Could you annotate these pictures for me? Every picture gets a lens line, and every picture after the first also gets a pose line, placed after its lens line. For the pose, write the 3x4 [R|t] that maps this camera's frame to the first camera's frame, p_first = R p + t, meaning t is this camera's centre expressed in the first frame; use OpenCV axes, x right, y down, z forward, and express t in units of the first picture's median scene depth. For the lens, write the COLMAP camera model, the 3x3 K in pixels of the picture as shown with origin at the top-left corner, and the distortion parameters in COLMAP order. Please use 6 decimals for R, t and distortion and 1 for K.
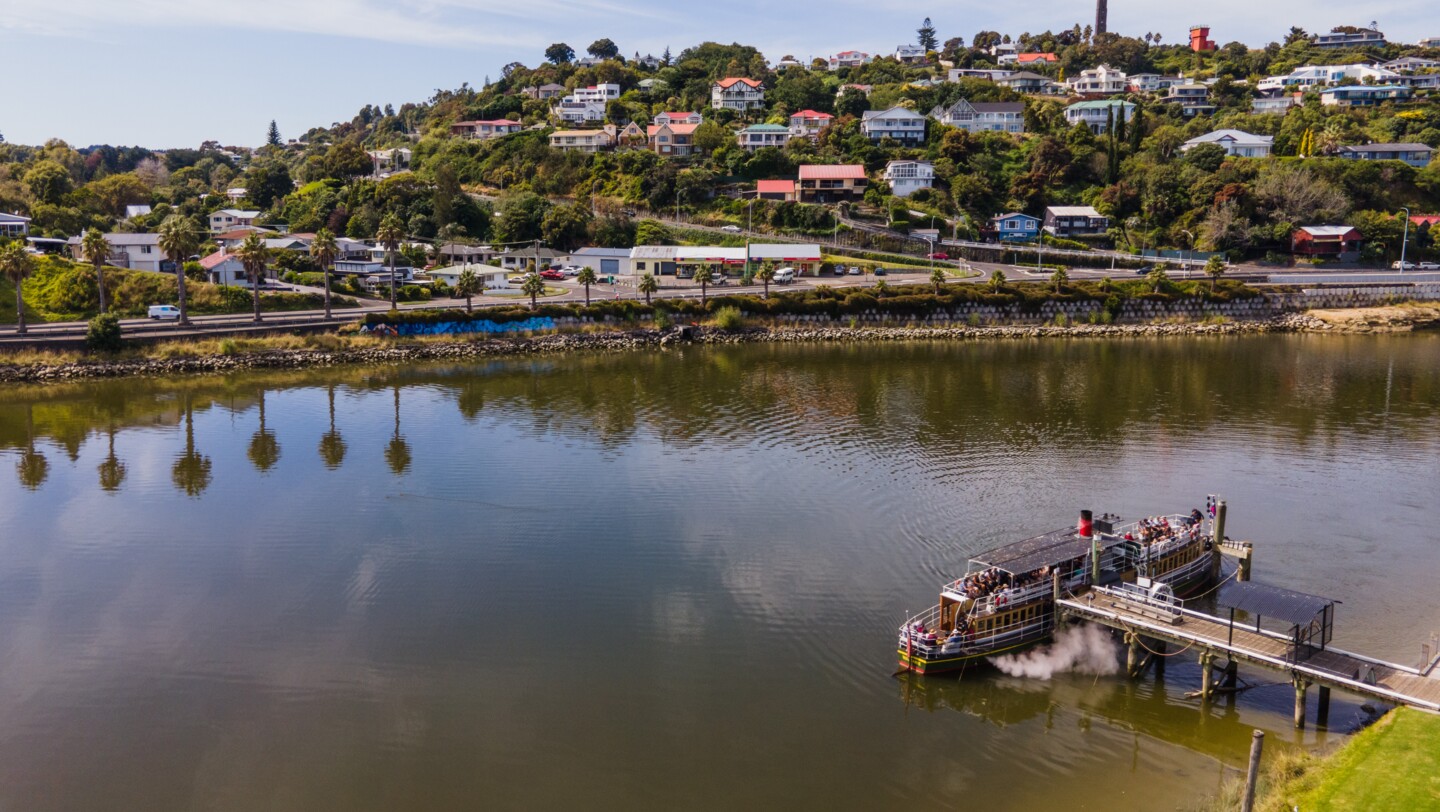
lens RADIAL K [[1299.6, 0, 720.0], [0, 1299.6, 406.0], [0, 0, 1]] dist [0.040956, 0.006285]
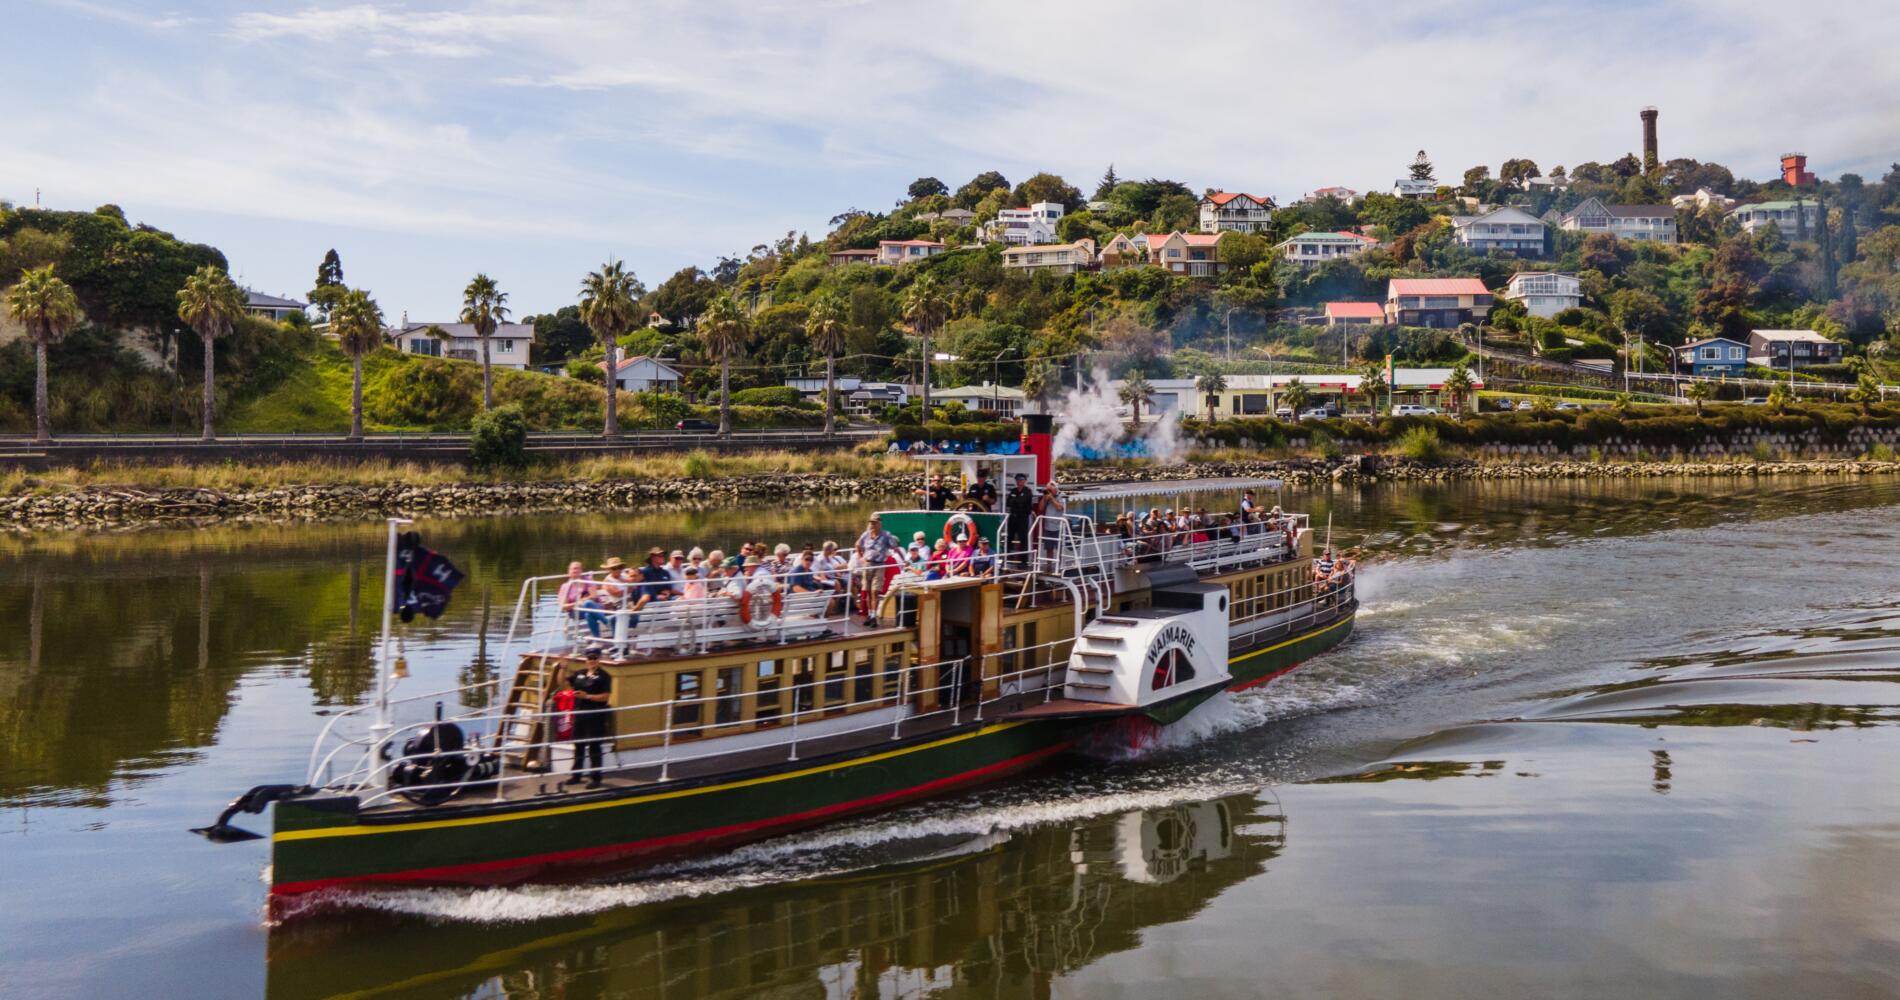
lens RADIAL K [[1624.7, 0, 950.0], [0, 1624.7, 500.0], [0, 0, 1]] dist [0.082474, -0.139947]
pose [[0.992748, -0.005925, 0.120071, -0.283470], [0.030526, 0.978473, -0.204107, 0.103851], [-0.116276, 0.206292, 0.971557, 0.206319]]
